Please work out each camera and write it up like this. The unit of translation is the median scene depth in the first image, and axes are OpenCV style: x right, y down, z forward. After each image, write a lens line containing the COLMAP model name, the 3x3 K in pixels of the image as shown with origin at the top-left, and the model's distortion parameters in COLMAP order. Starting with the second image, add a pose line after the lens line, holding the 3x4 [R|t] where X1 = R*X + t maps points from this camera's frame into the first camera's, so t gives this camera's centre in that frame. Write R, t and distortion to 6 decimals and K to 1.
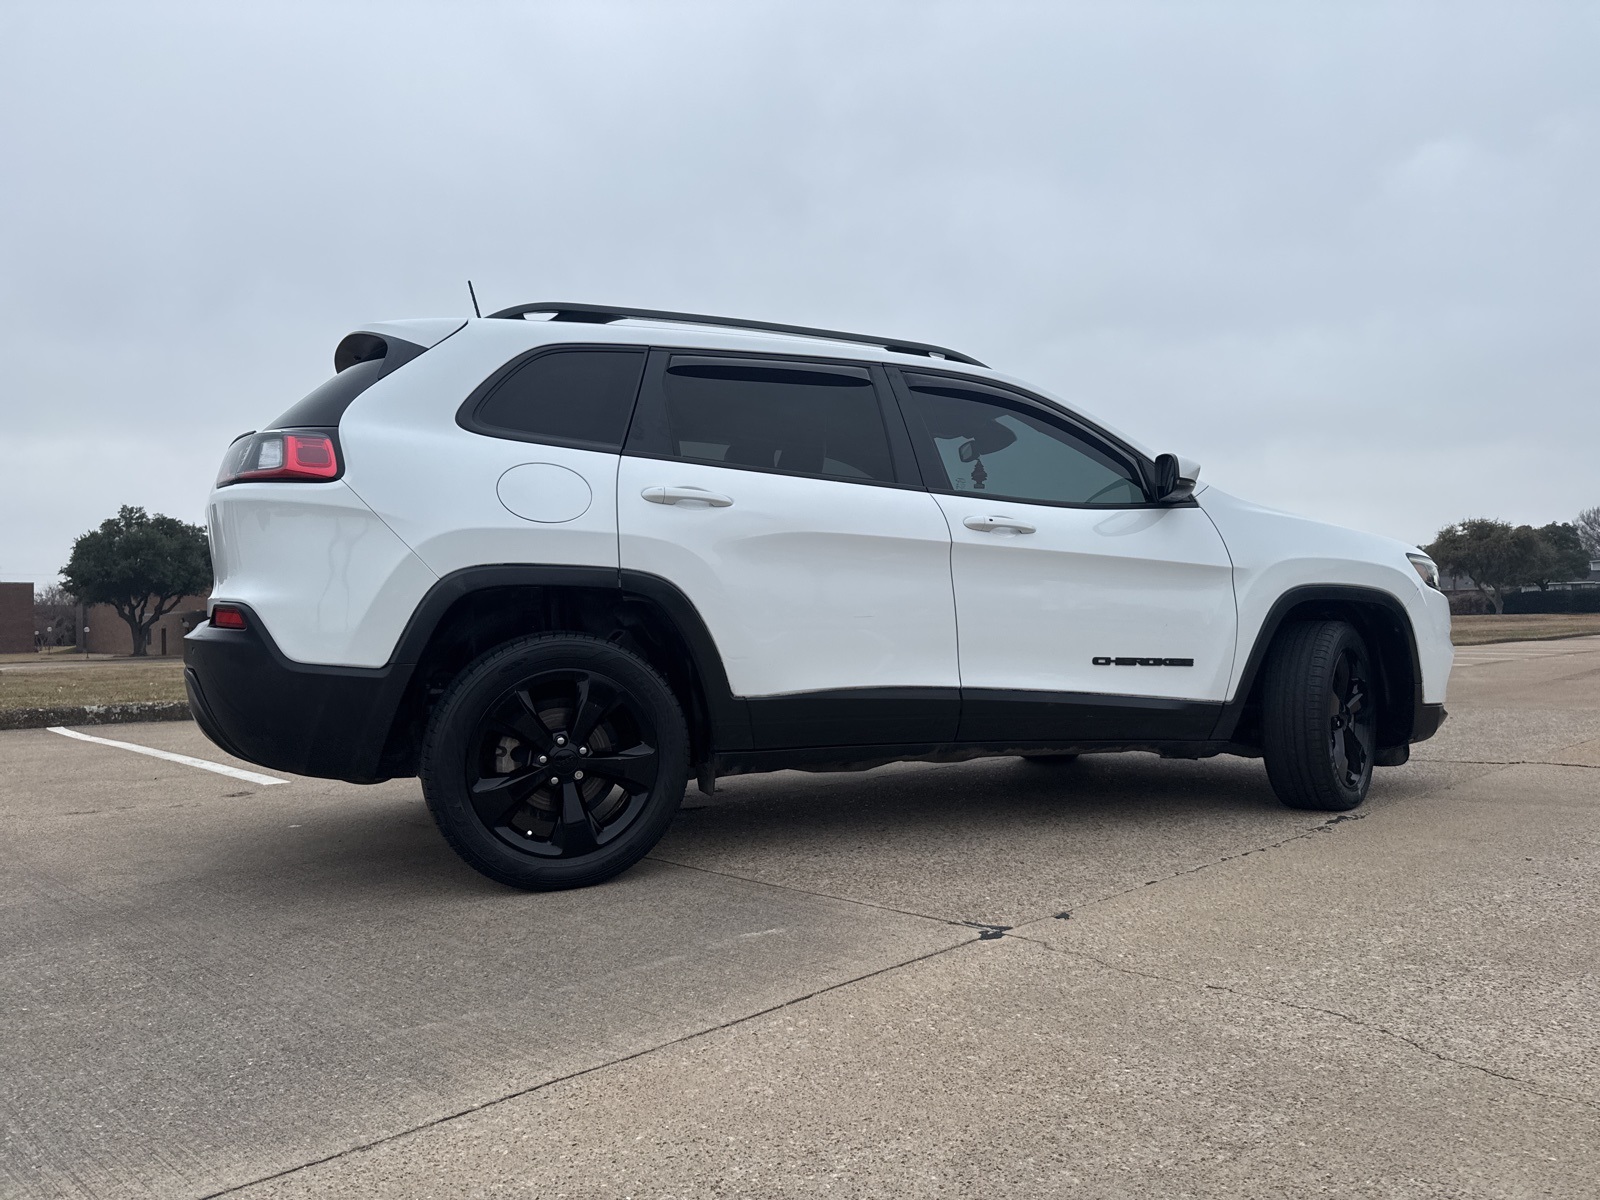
lens RADIAL K [[1152.9, 0, 811.0], [0, 1152.9, 594.8], [0, 0, 1]] dist [0.037428, -0.049529]
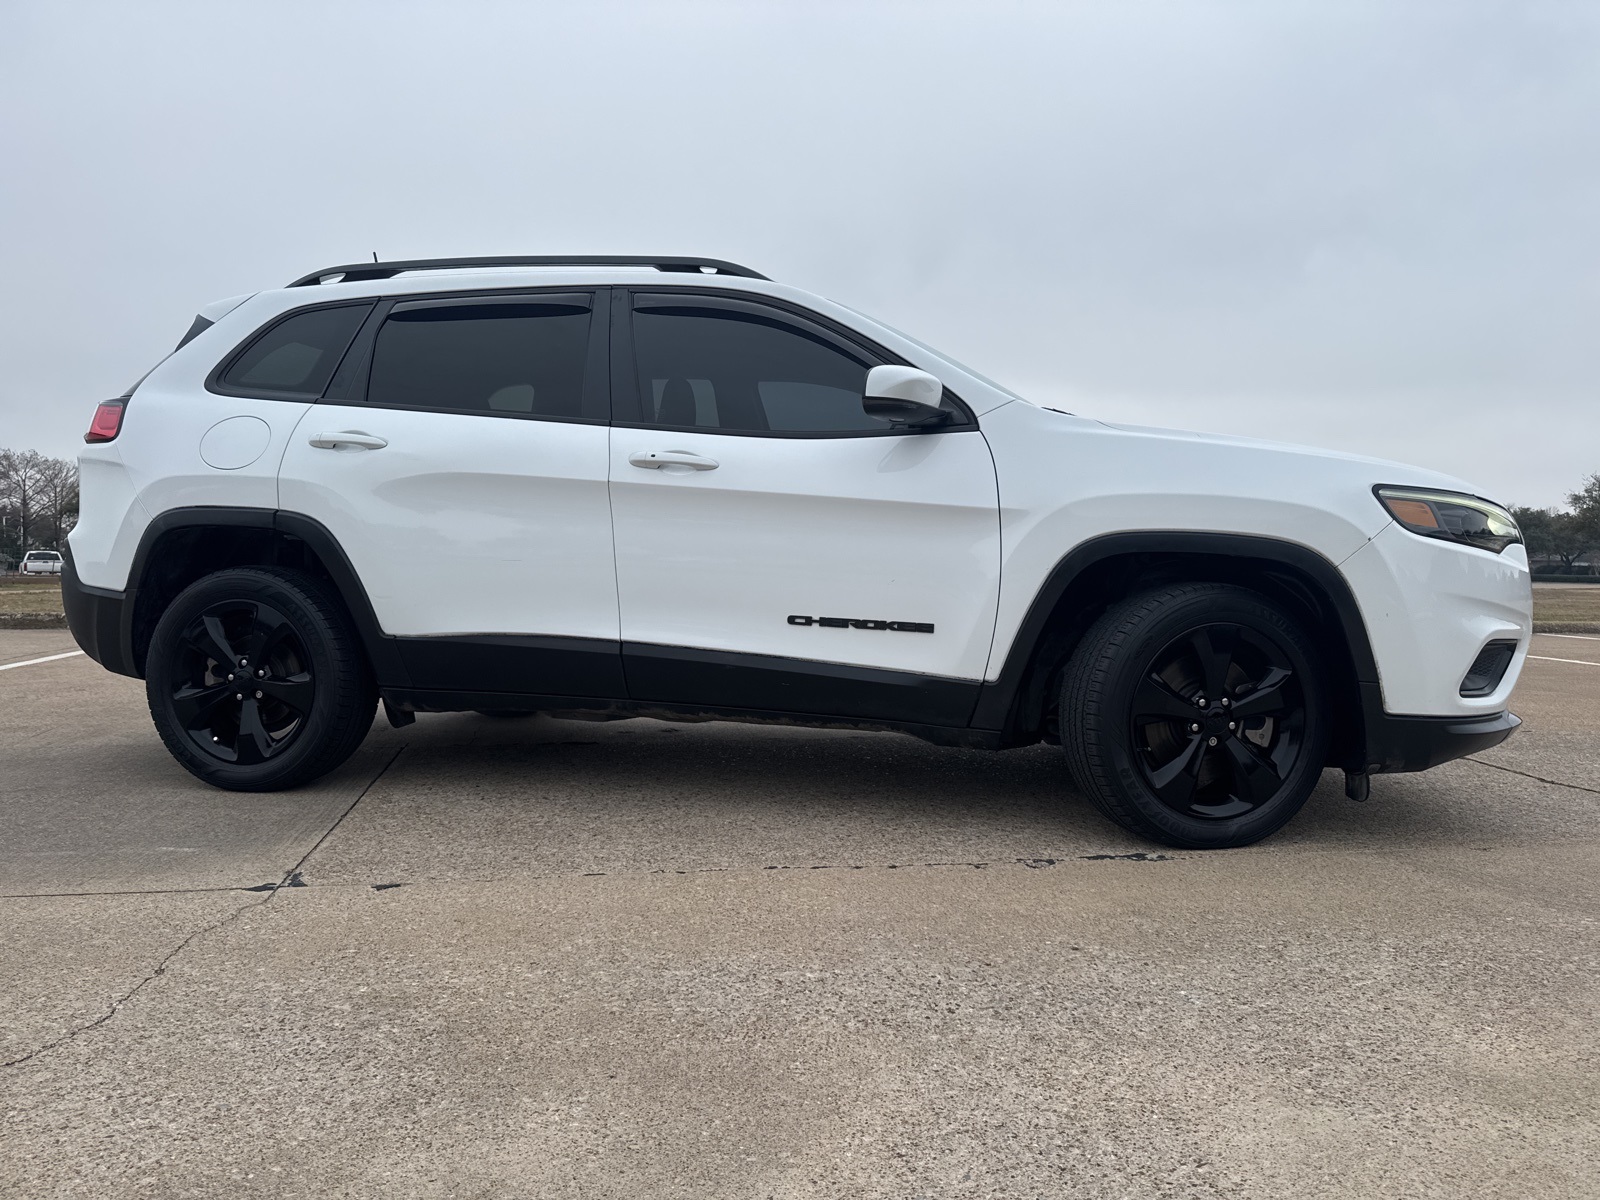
lens RADIAL K [[1152.9, 0, 809.9], [0, 1152.9, 605.7], [0, 0, 1]] dist [0.037428, -0.049529]
pose [[0.823938, 0.047063, -0.564722, 0.729985], [-0.010376, 0.997631, 0.068004, -0.010293], [0.566584, -0.050172, 0.822475, 0.315422]]
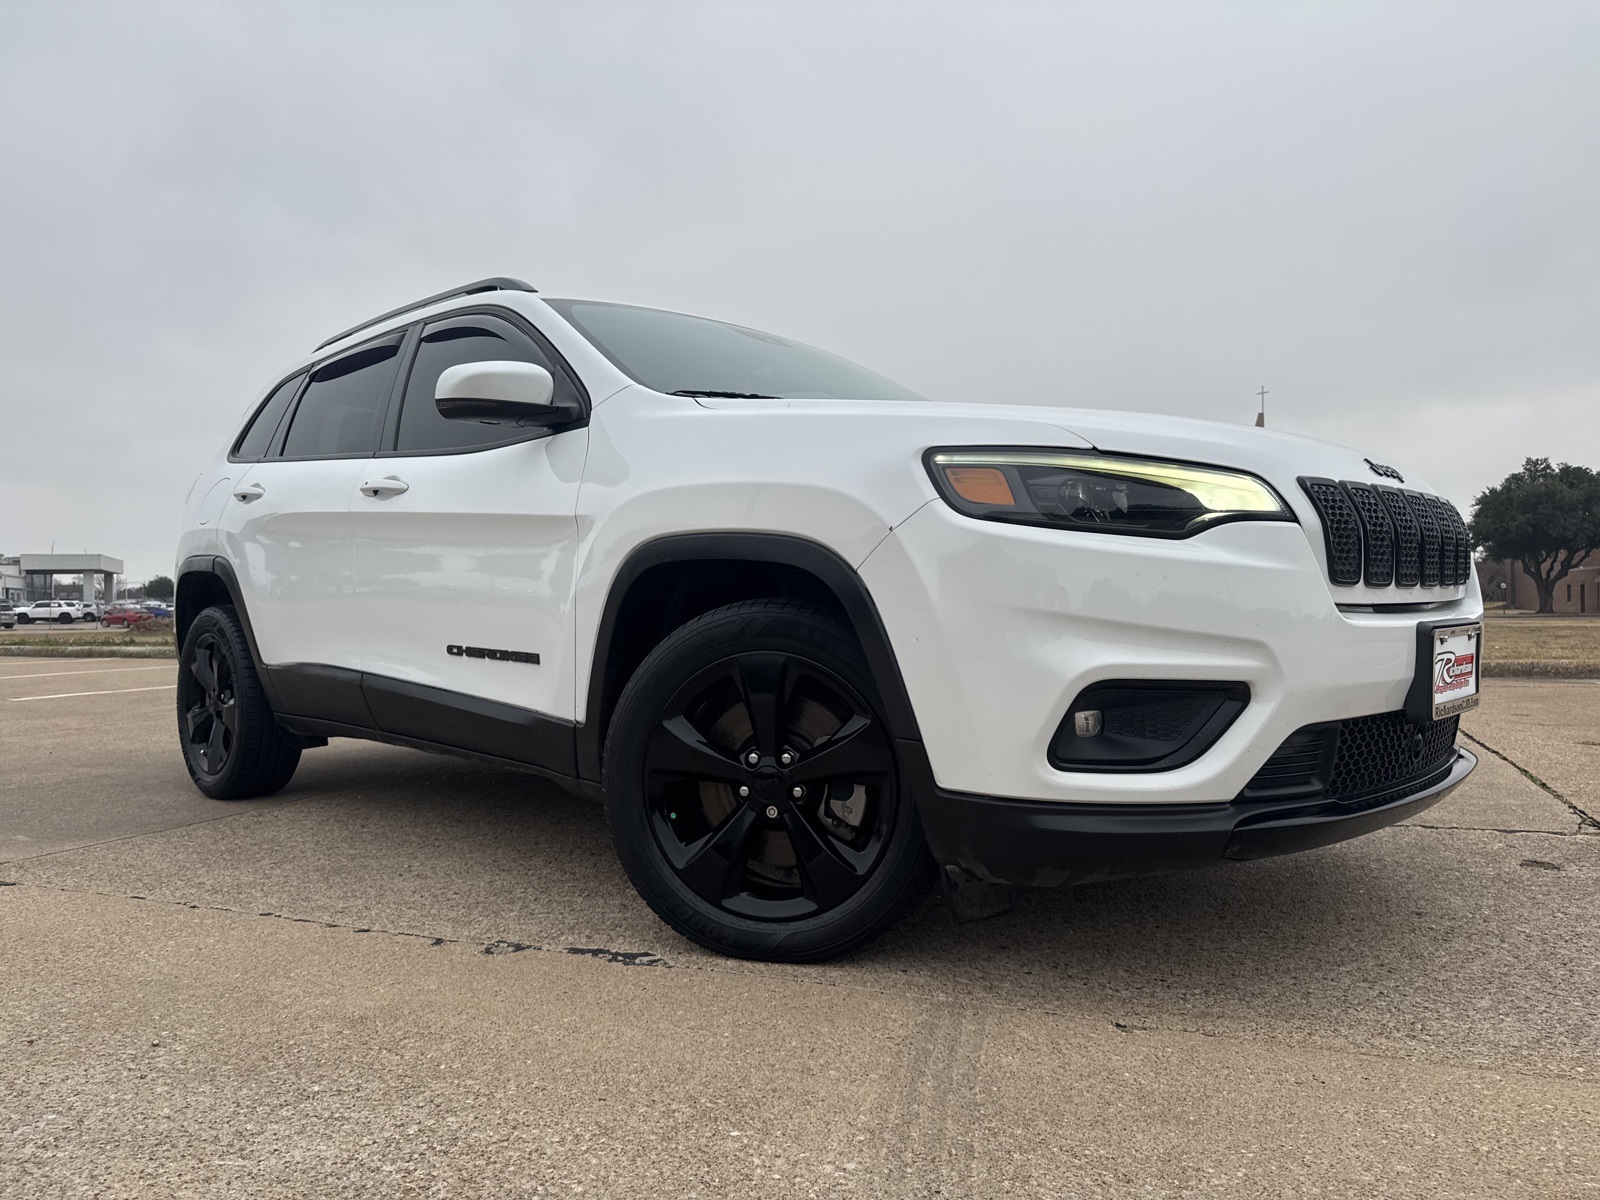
lens RADIAL K [[1152.9, 0, 799.3], [0, 1152.9, 605.2], [0, 0, 1]] dist [0.037428, -0.049529]
pose [[0.413946, 0.014064, -0.910193, 1.048166], [0.029117, 0.999164, 0.028681, 0.012068], [0.909836, -0.038374, 0.413190, 0.891007]]
